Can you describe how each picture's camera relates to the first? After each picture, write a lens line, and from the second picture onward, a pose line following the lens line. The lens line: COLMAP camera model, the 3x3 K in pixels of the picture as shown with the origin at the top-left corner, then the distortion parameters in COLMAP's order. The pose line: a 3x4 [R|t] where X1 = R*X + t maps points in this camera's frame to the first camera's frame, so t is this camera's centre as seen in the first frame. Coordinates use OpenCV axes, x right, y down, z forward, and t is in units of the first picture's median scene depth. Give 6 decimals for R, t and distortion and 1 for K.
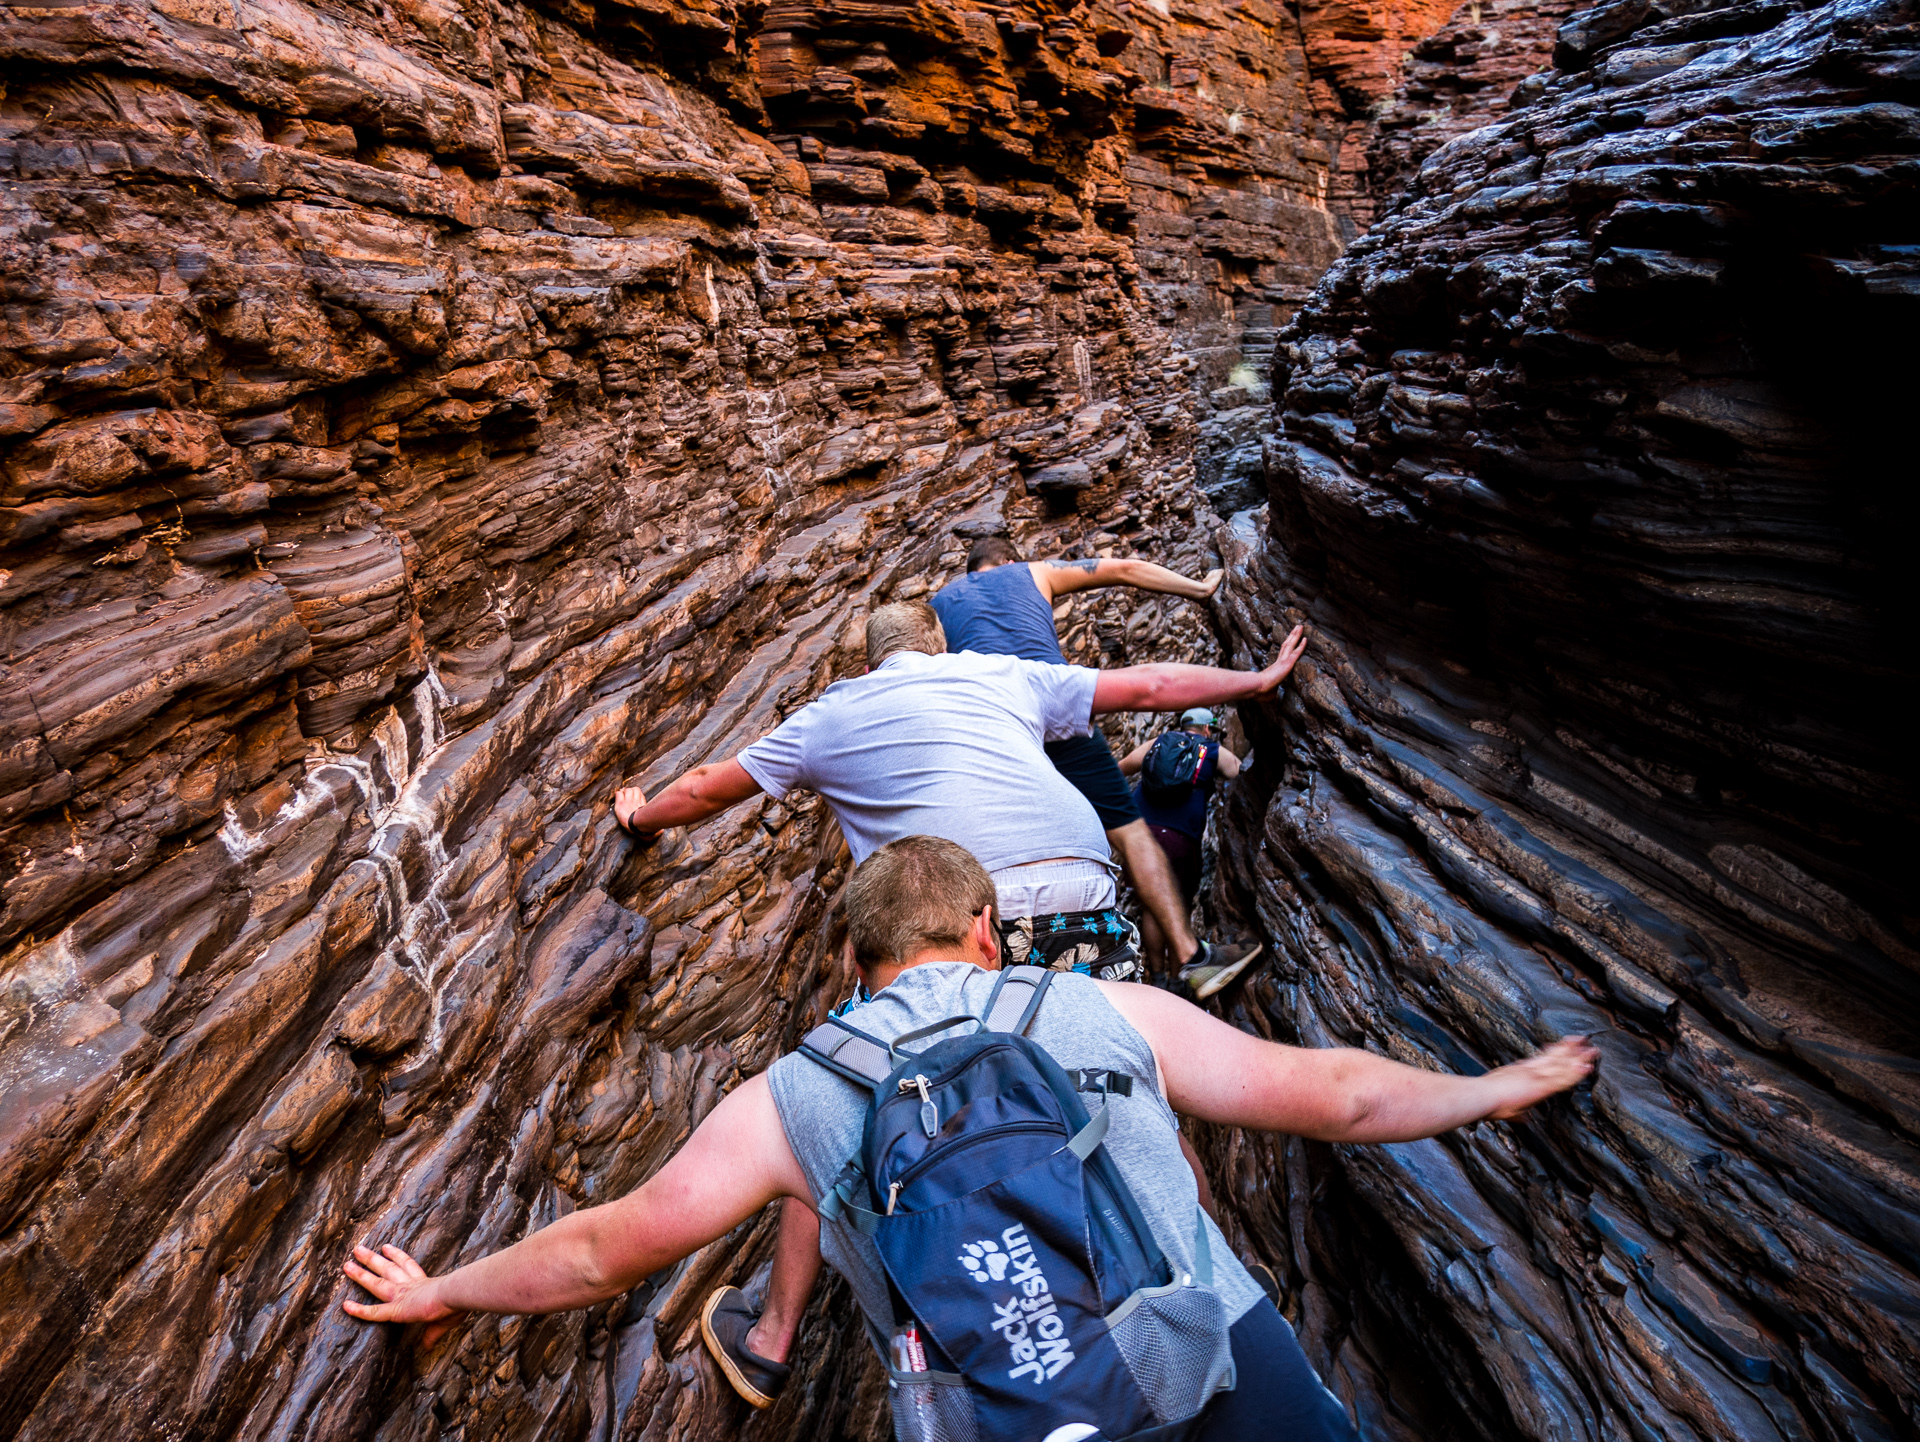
lens RADIAL K [[1328.3, 0, 960.0], [0, 1328.3, 721.0], [0, 0, 1]] dist [-0.045160, 0.000288]
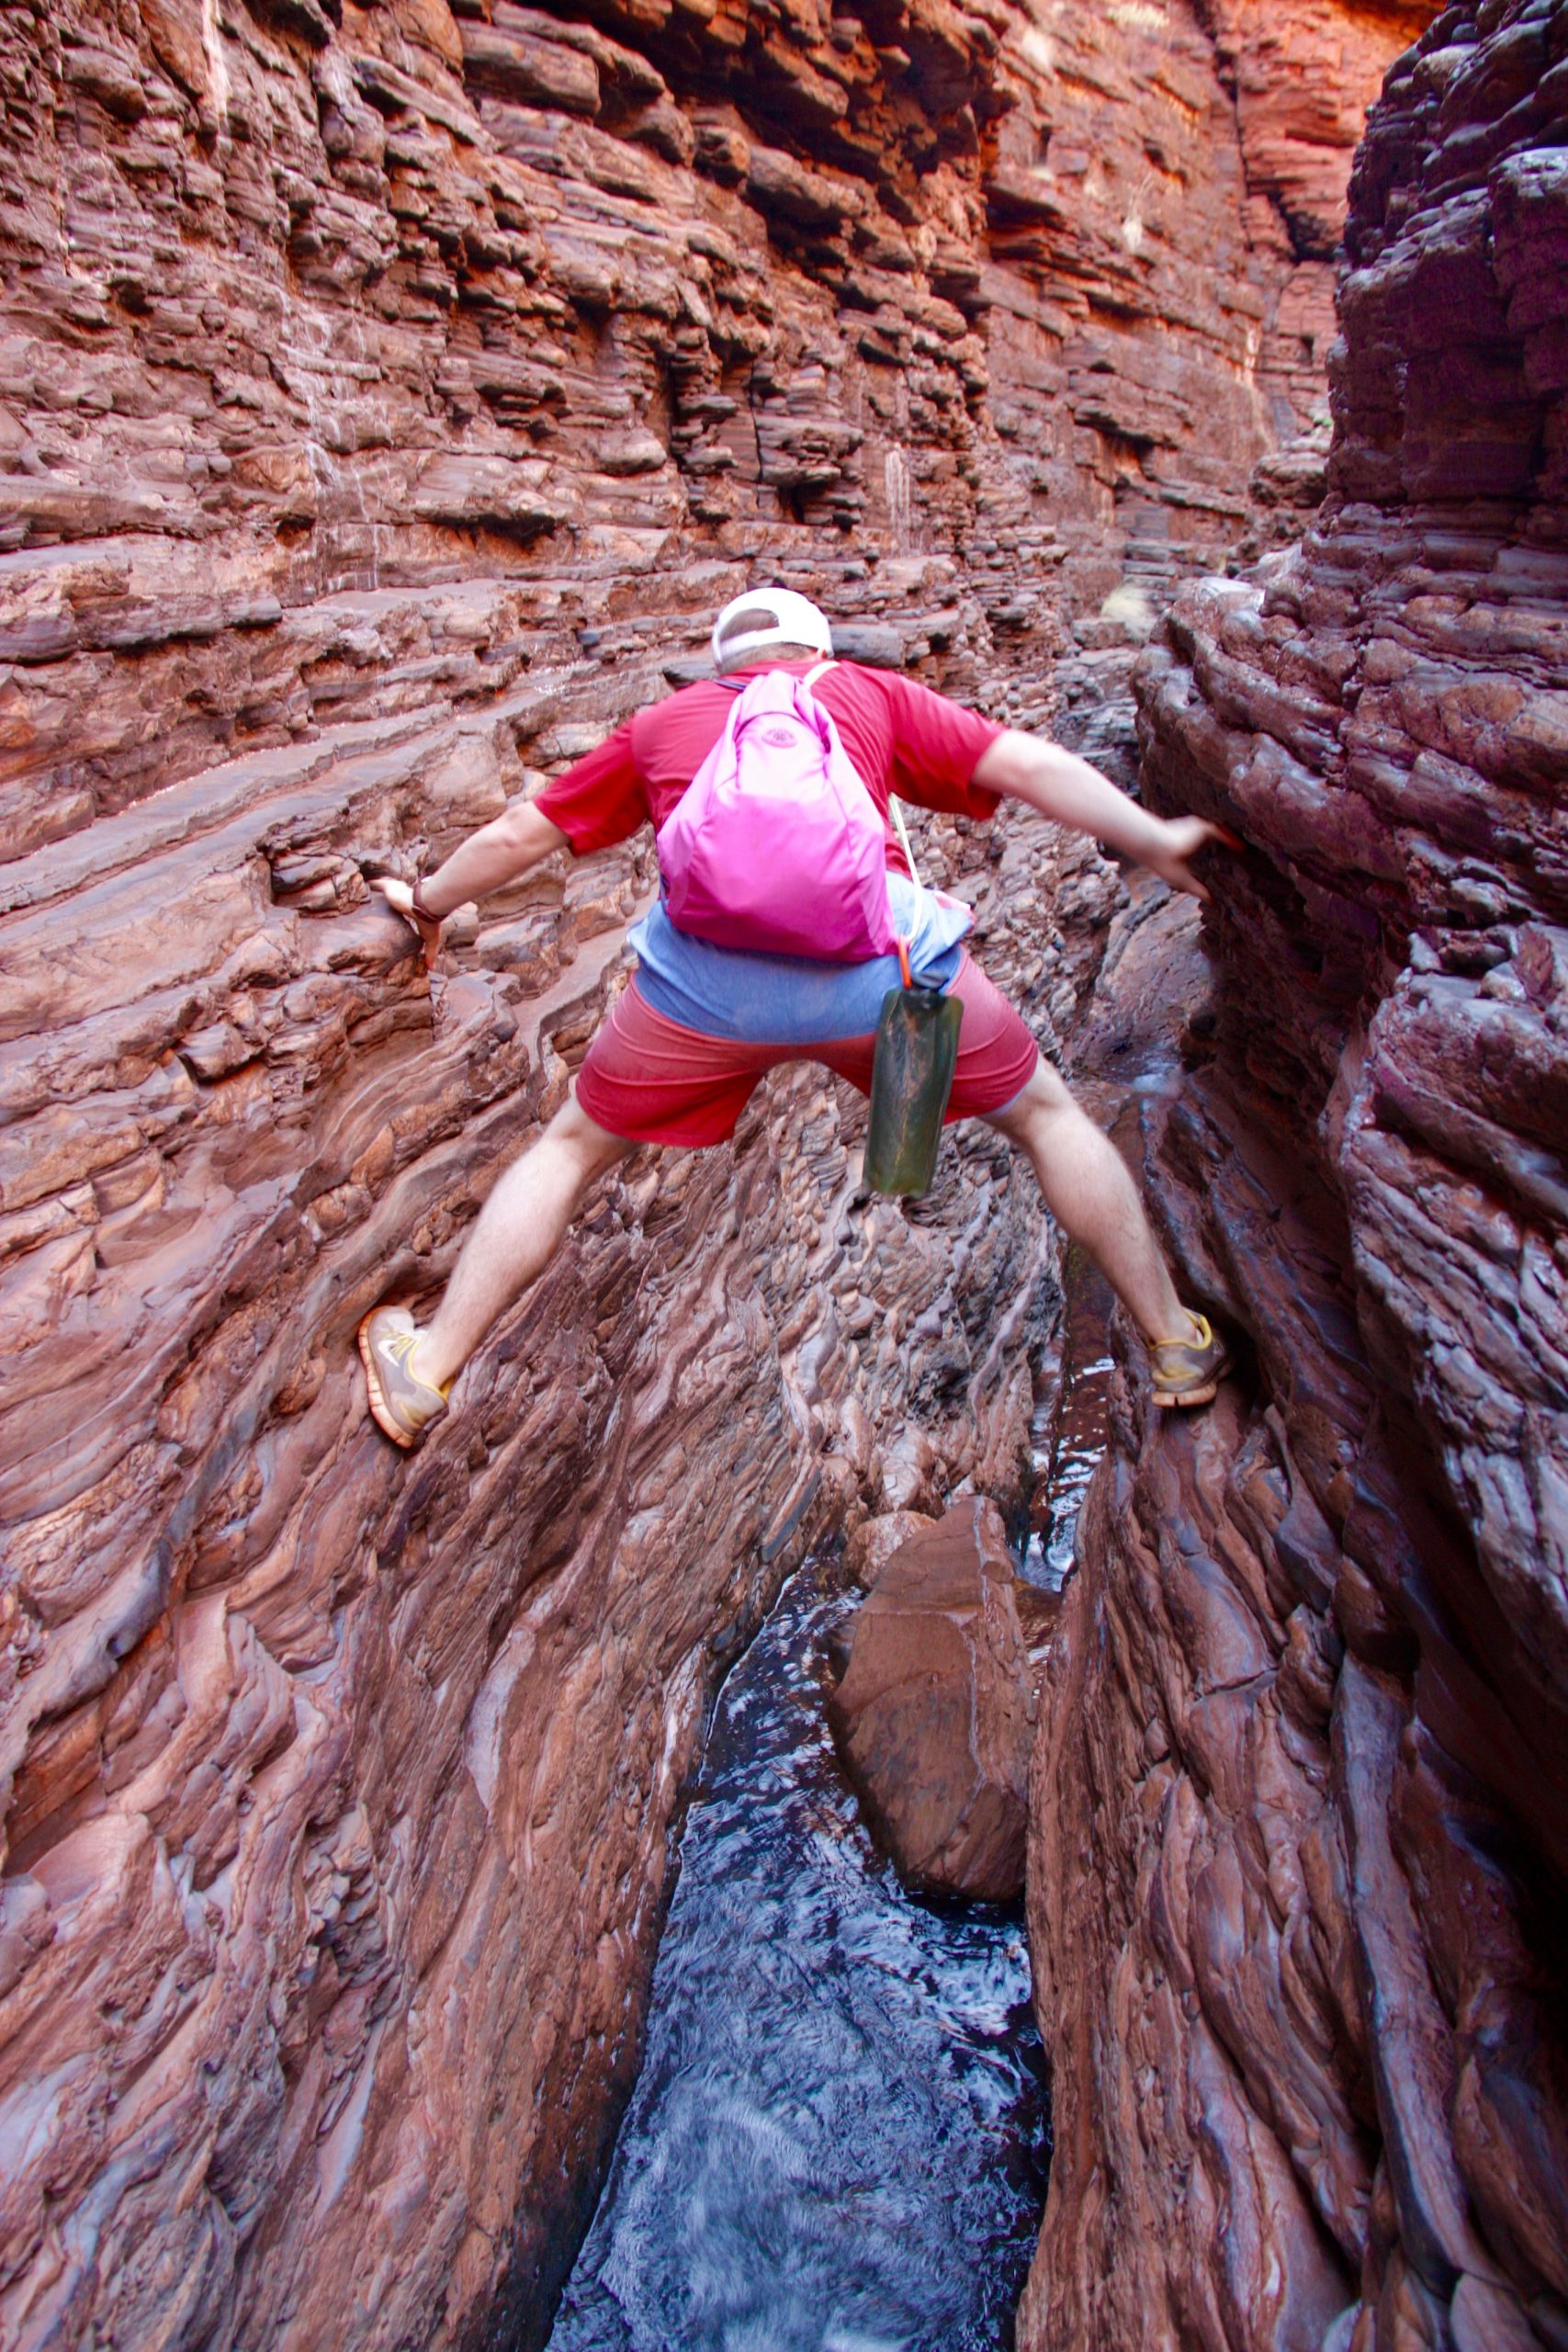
lens RADIAL K [[1979.3, 0, 784.0], [0, 1979.3, 1176.0], [0, 0, 1]] dist [-0.161702, 0.135770]
pose [[0.995369, 0.071525, 0.064223, 0.006430], [-0.074118, 0.996489, 0.038945, 0.031285], [-0.061212, -0.043525, 0.997175, 0.132925]]
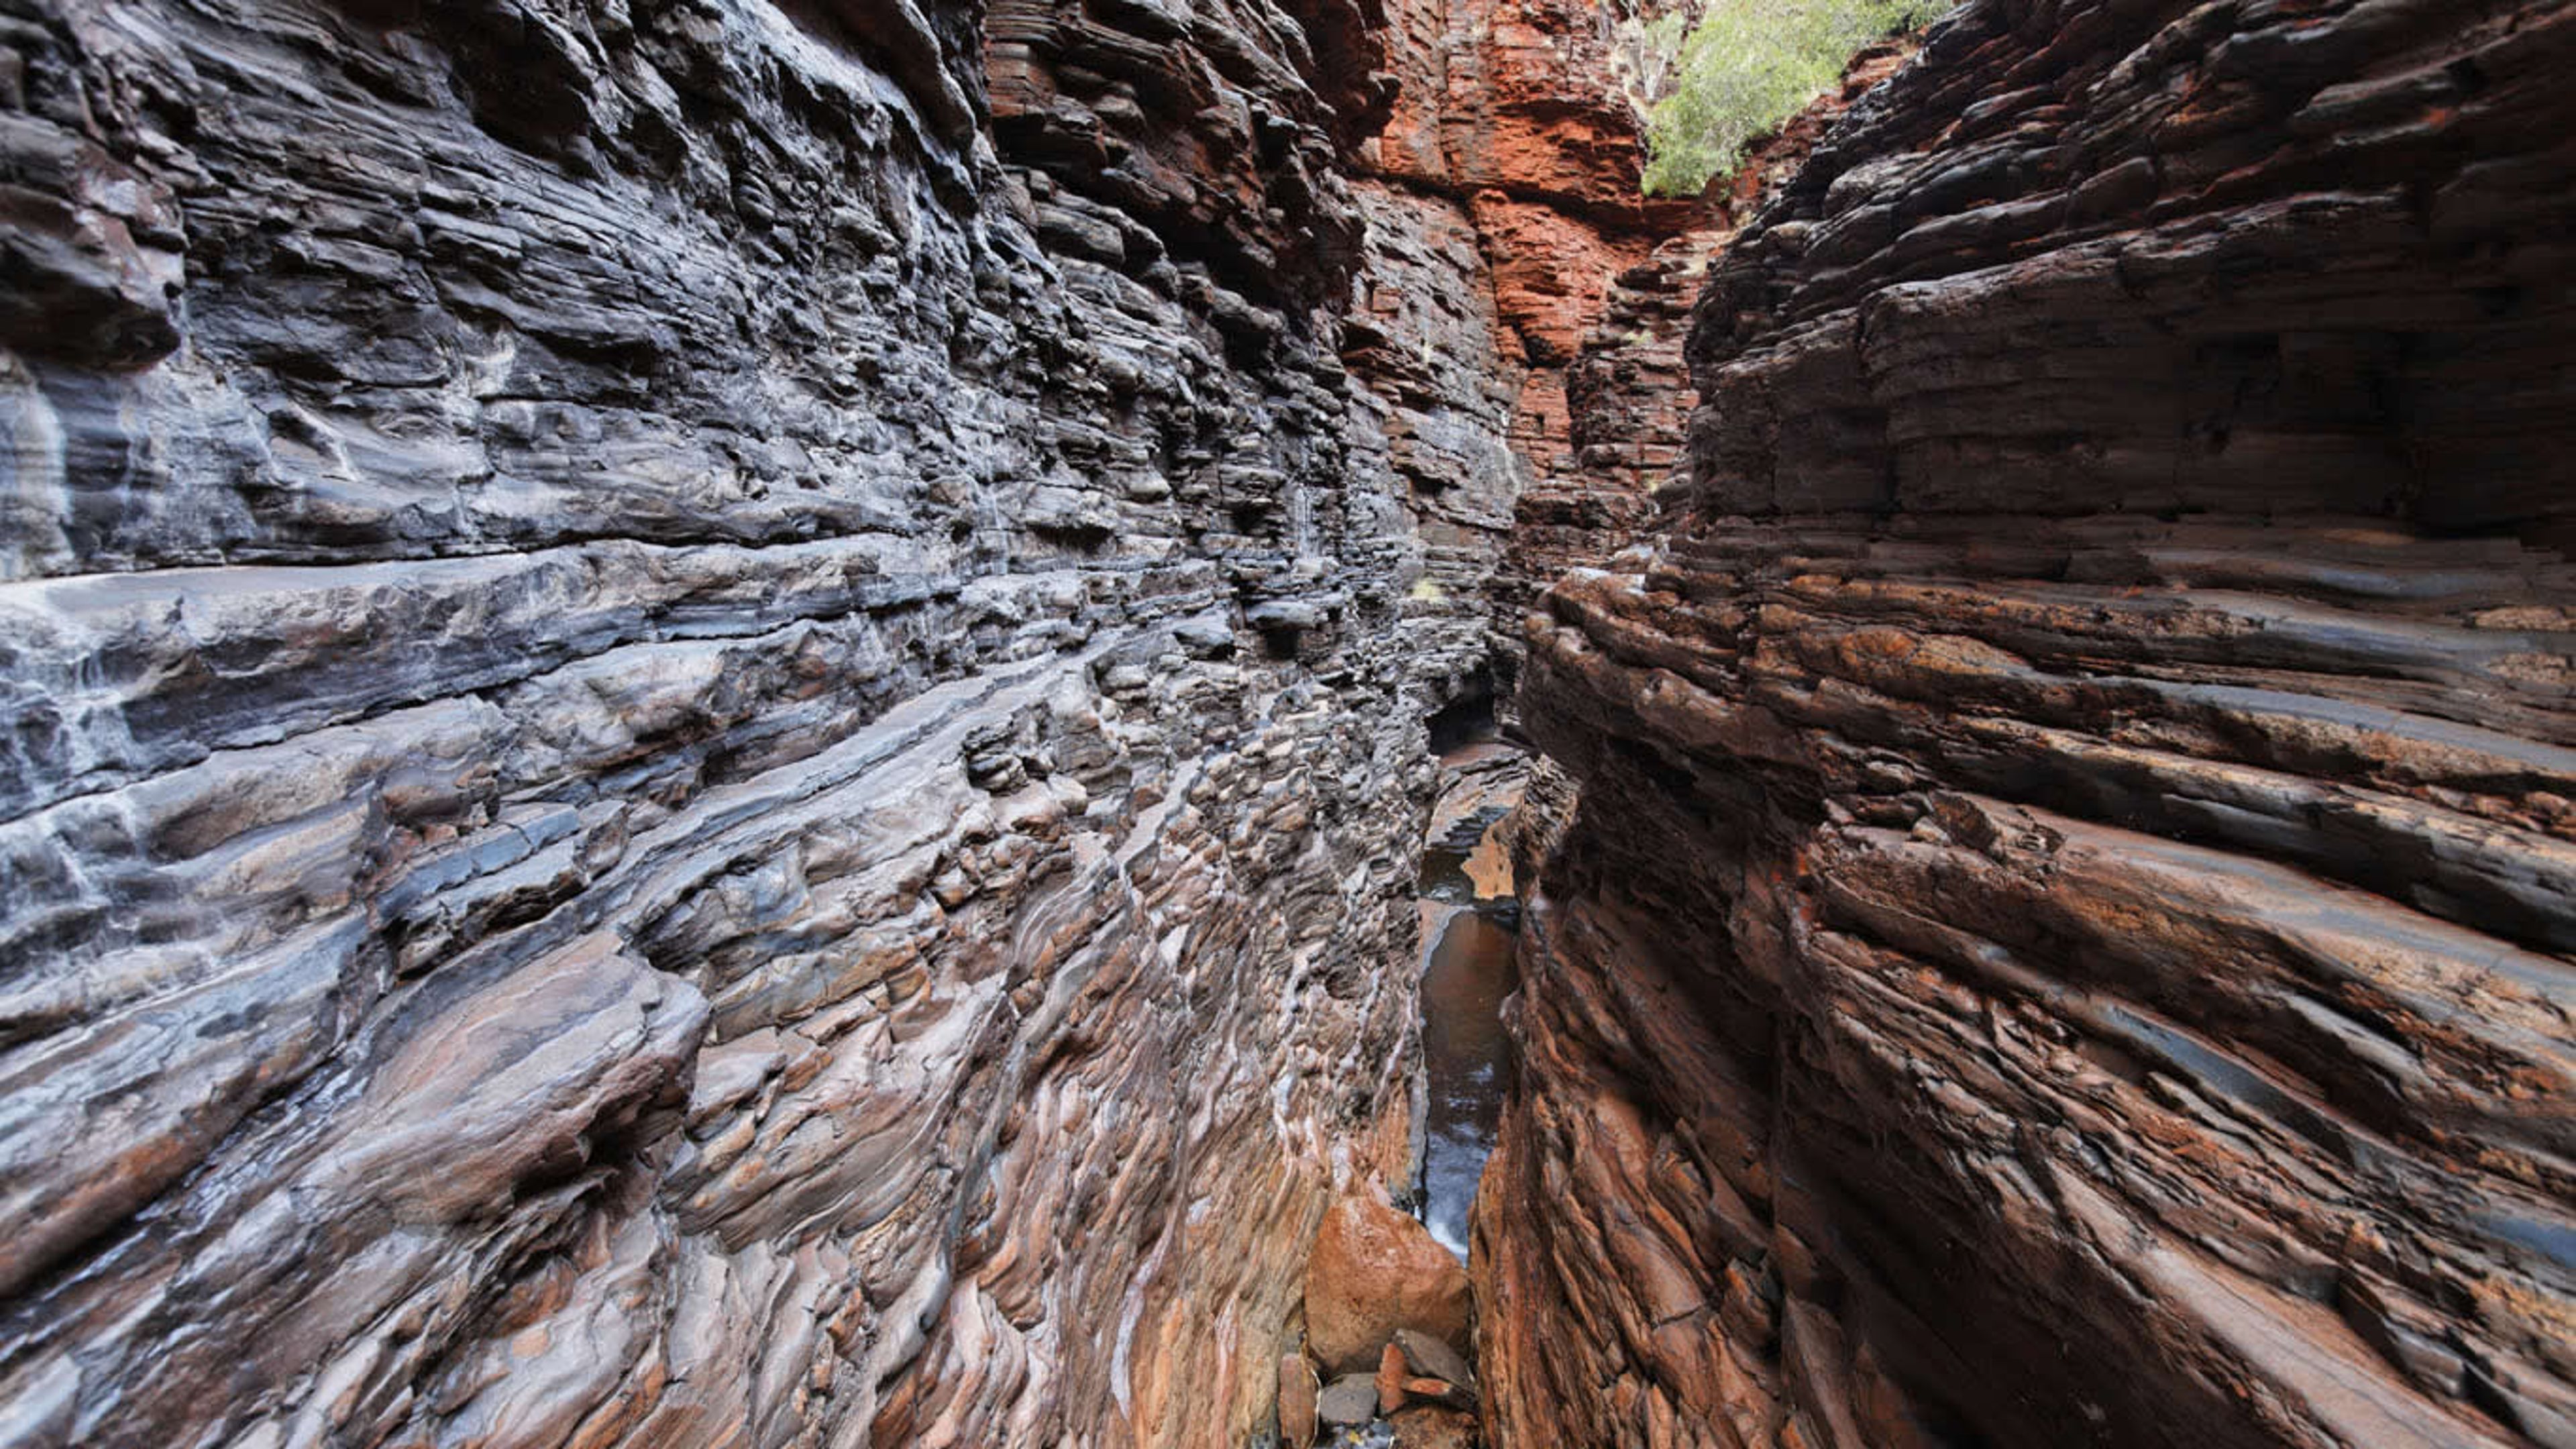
lens RADIAL K [[1307.9, 0, 1287.8], [0, 1307.9, 846.0], [0, 0, 1]] dist [-0.051358, 0.000886]
pose [[0.990518, 0.066562, 0.120182, -0.022576], [-0.060216, 0.996631, -0.055690, 0.032578], [-0.123484, 0.047926, 0.991189, 0.143096]]
